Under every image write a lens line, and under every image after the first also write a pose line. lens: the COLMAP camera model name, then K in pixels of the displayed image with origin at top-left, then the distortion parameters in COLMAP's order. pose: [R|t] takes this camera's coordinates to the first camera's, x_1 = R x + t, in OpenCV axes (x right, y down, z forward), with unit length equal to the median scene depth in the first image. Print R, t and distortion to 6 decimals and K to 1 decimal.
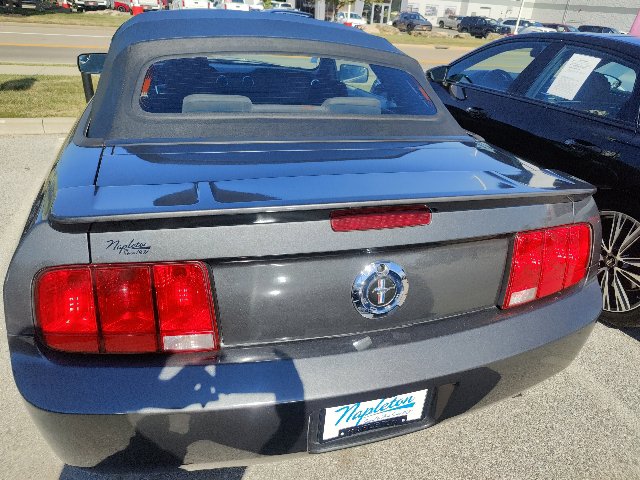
lens RADIAL K [[453.8, 0, 318.9], [0, 453.8, 238.3], [0, 0, 1]] dist [0.006117, -0.005391]
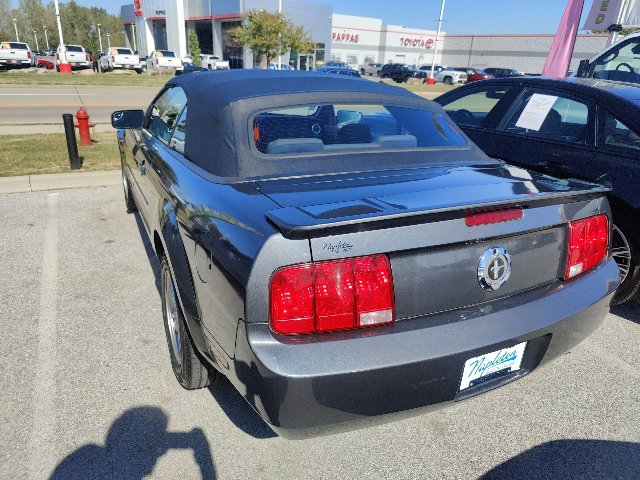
lens RADIAL K [[446.6, 0, 326.1], [0, 446.6, 247.0], [0, 0, 1]] dist [0.002950, -0.003344]
pose [[0.986016, -0.086537, 0.142419, -0.233727], [0.096302, 0.993346, -0.063158, 0.036478], [-0.136006, 0.075990, 0.987789, -0.109730]]
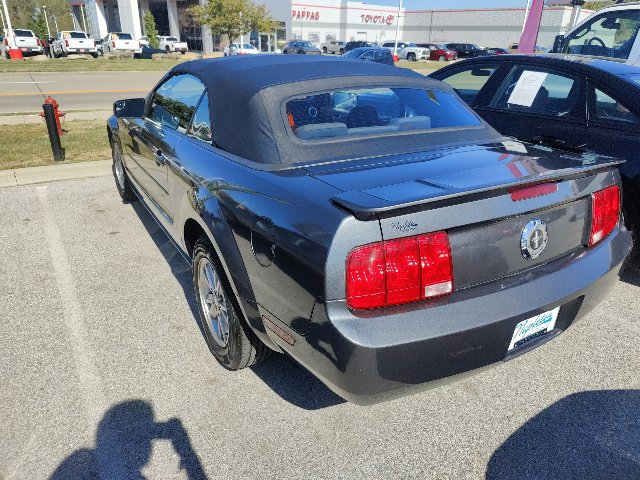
lens RADIAL K [[444.2, 0, 323.9], [0, 444.2, 246.3], [0, 0, 1]] dist [0.003112, -0.004271]
pose [[0.969952, -0.142241, 0.197386, -0.351549], [0.148017, 0.988875, -0.014746, 0.024220], [-0.193092, 0.043519, 0.980215, -0.122846]]
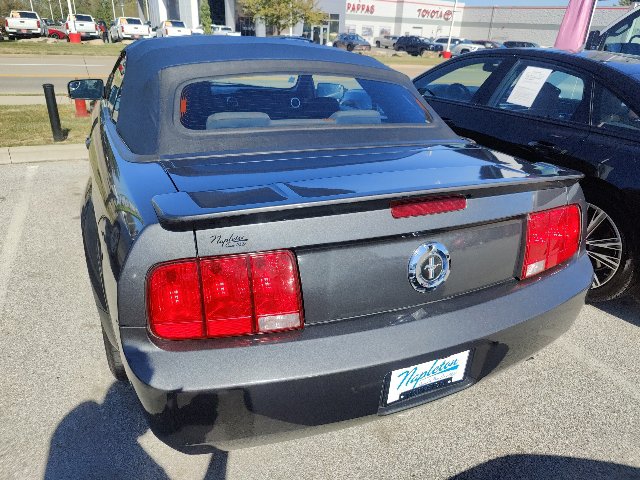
lens RADIAL K [[451.1, 0, 320.0], [0, 451.1, 240.0], [0, 0, 1]] dist [0.002051, -0.002549]
pose [[0.992227, -0.068448, 0.103929, -0.112943], [0.071939, 0.996951, -0.030224, 0.025162], [-0.101543, 0.037466, 0.994125, -0.057895]]
